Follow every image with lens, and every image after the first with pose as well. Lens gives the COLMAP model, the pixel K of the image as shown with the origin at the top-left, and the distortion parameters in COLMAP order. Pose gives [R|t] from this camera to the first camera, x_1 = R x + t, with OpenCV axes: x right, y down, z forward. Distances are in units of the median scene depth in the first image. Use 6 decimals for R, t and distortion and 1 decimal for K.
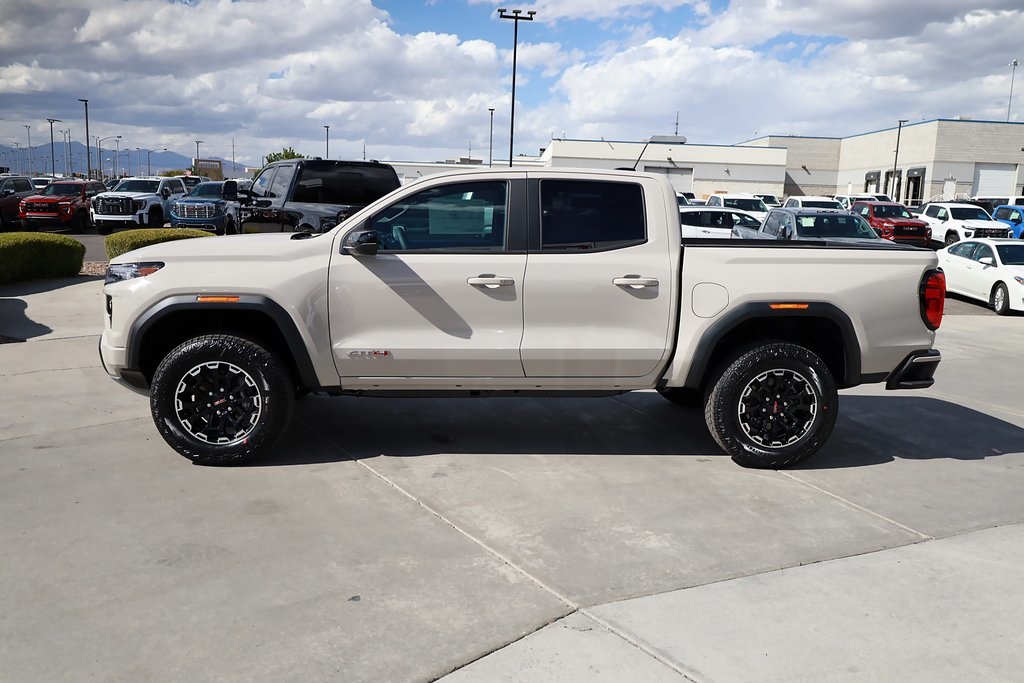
lens RADIAL K [[824.1, 0, 513.6], [0, 824.1, 324.5], [0, 0, 1]] dist [-0.008375, -0.002301]
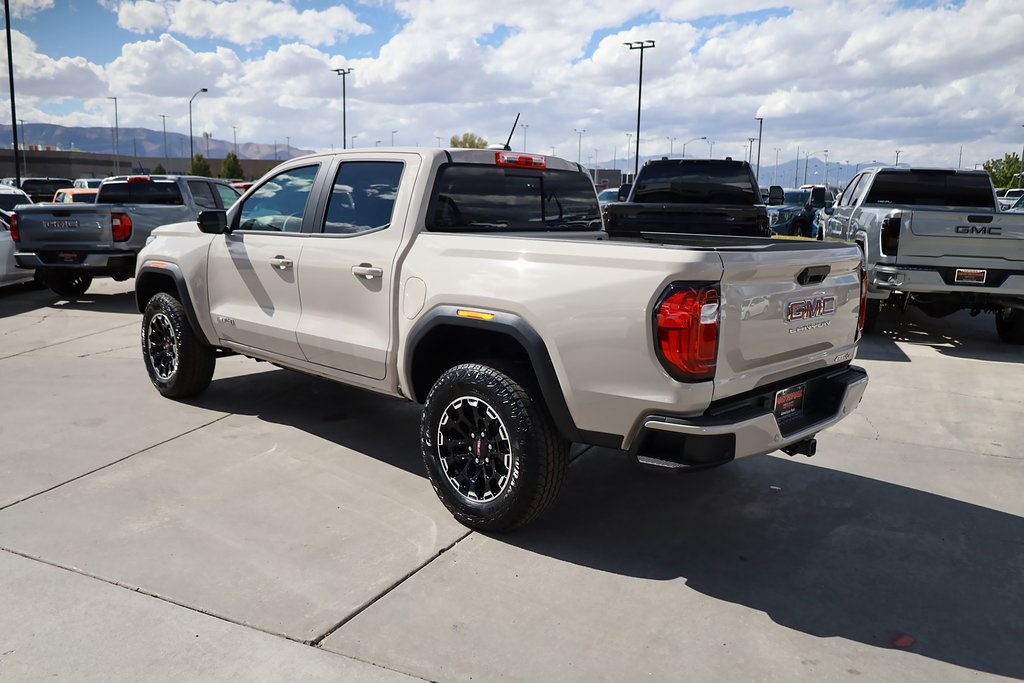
lens RADIAL K [[808.6, 0, 512.0], [0, 808.6, 341.5], [0, 0, 1]] dist [-0.009530, -0.005695]
pose [[0.661651, 0.117001, -0.740627, 0.893925], [-0.110920, 0.992156, 0.057644, -0.043771], [0.741562, 0.044010, 0.669439, 0.530397]]
